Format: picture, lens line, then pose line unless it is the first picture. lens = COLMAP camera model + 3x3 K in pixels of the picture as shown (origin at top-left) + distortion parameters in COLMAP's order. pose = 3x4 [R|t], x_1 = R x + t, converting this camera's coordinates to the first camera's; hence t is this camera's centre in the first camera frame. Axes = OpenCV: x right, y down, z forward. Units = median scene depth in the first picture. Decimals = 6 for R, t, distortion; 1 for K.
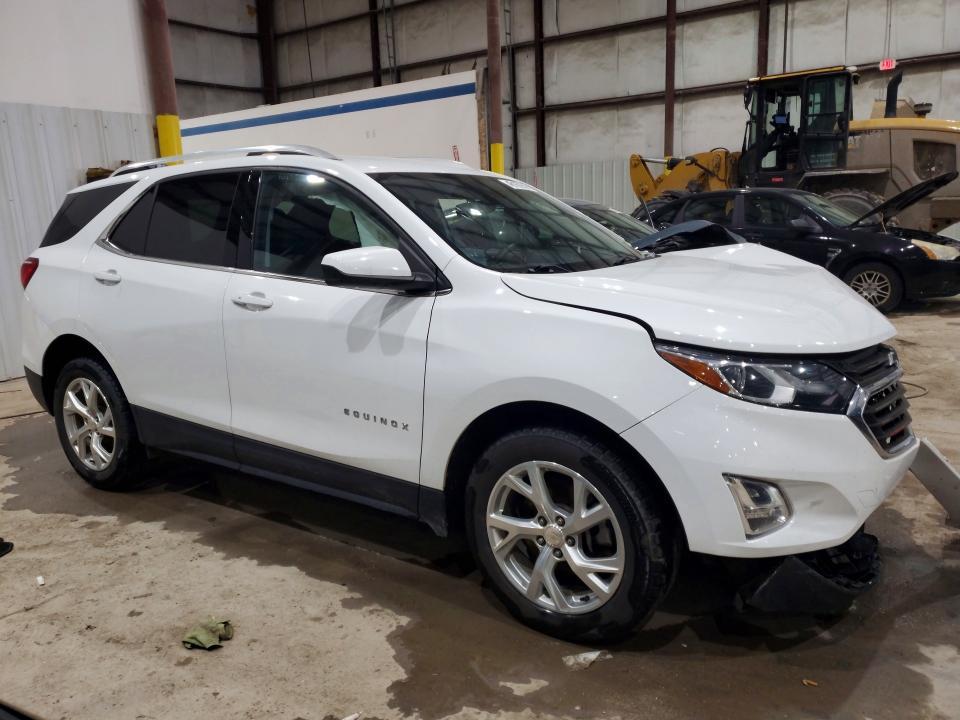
lens RADIAL K [[768.8, 0, 480.2], [0, 768.8, 353.6], [0, 0, 1]] dist [0.013381, 0.007505]
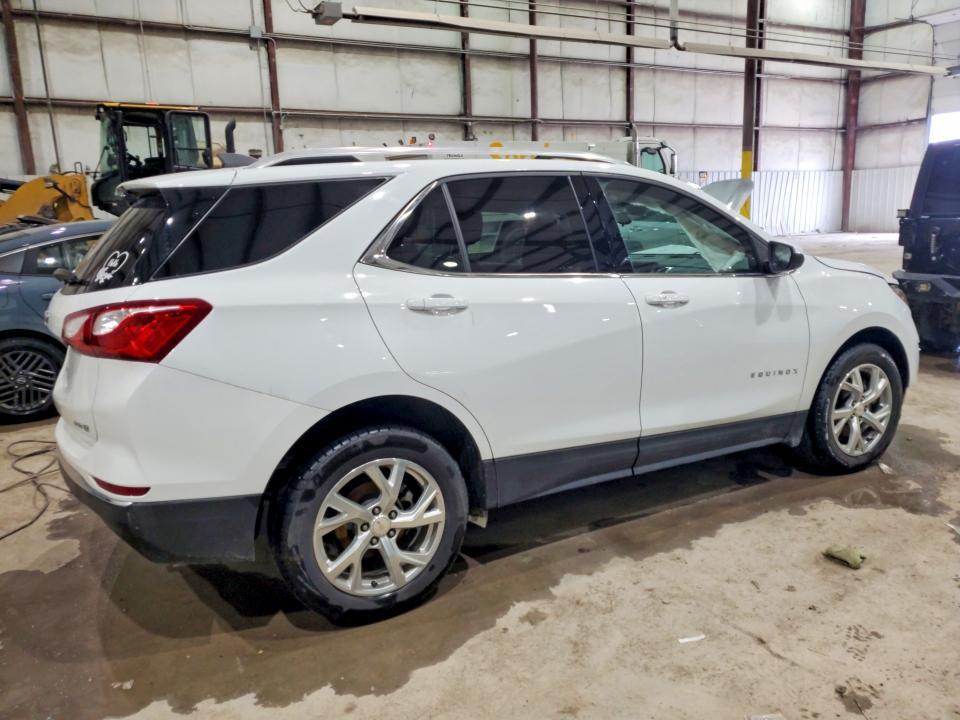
lens RADIAL K [[754.0, 0, 480.0], [0, 754.0, 360.0], [0, 0, 1]] dist [0.012335, 0.006641]
pose [[0.419130, -0.150078, 0.895436, -1.329236], [0.180429, 0.980341, 0.079855, -0.116094], [-0.889817, 0.128093, 0.437969, 0.777453]]
